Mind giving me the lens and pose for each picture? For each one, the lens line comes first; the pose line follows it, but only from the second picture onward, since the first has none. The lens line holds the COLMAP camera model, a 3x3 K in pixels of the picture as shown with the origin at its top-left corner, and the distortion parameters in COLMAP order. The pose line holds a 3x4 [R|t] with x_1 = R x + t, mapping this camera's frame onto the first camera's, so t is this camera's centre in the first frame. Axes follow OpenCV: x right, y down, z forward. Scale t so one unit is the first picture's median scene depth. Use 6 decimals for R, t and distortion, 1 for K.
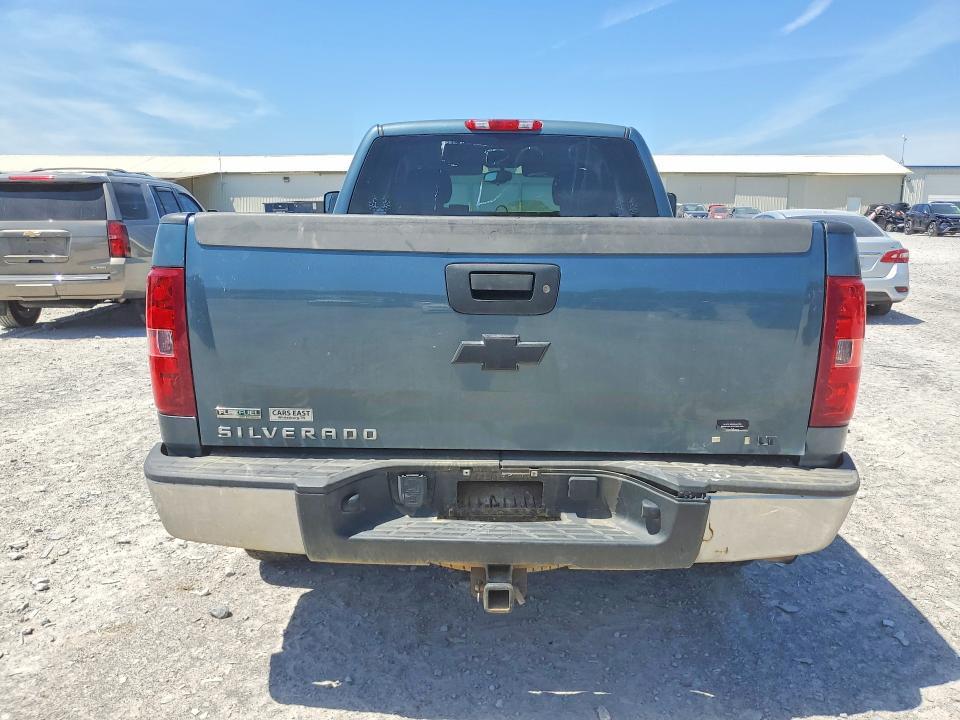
lens RADIAL K [[737.5, 0, 480.0], [0, 737.5, 360.0], [0, 0, 1]] dist [0.002319, 0.003300]
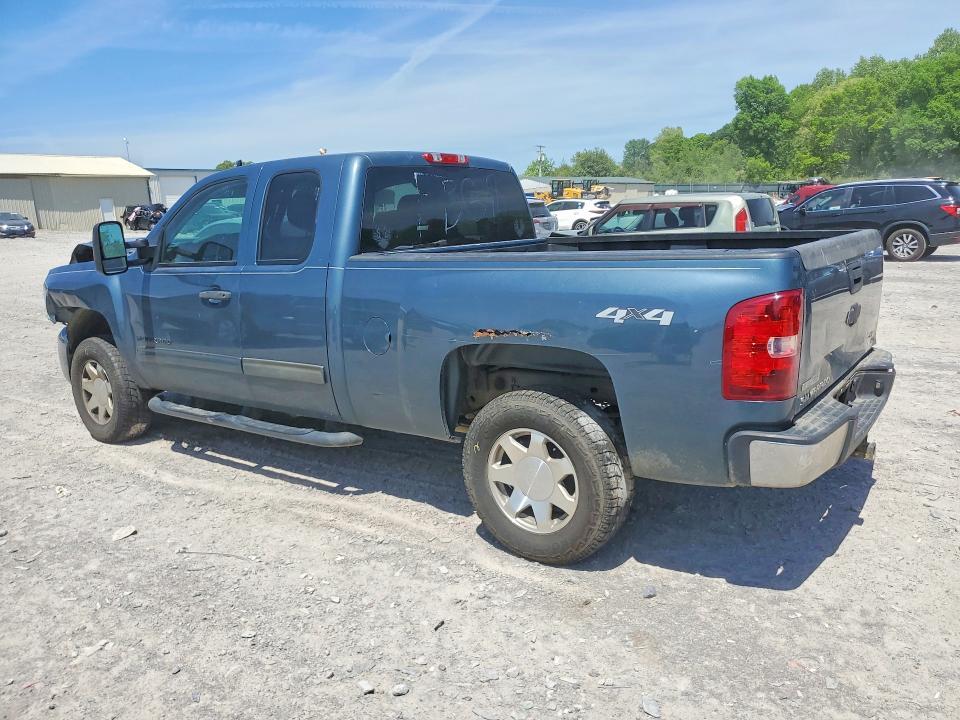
lens RADIAL K [[737.5, 0, 480.0], [0, 737.5, 360.0], [0, 0, 1]] dist [0.002319, 0.003300]
pose [[0.576390, -0.191343, 0.794457, -1.049671], [0.191675, 0.976734, 0.096182, -0.137739], [-0.794378, 0.096839, 0.599655, 0.370079]]
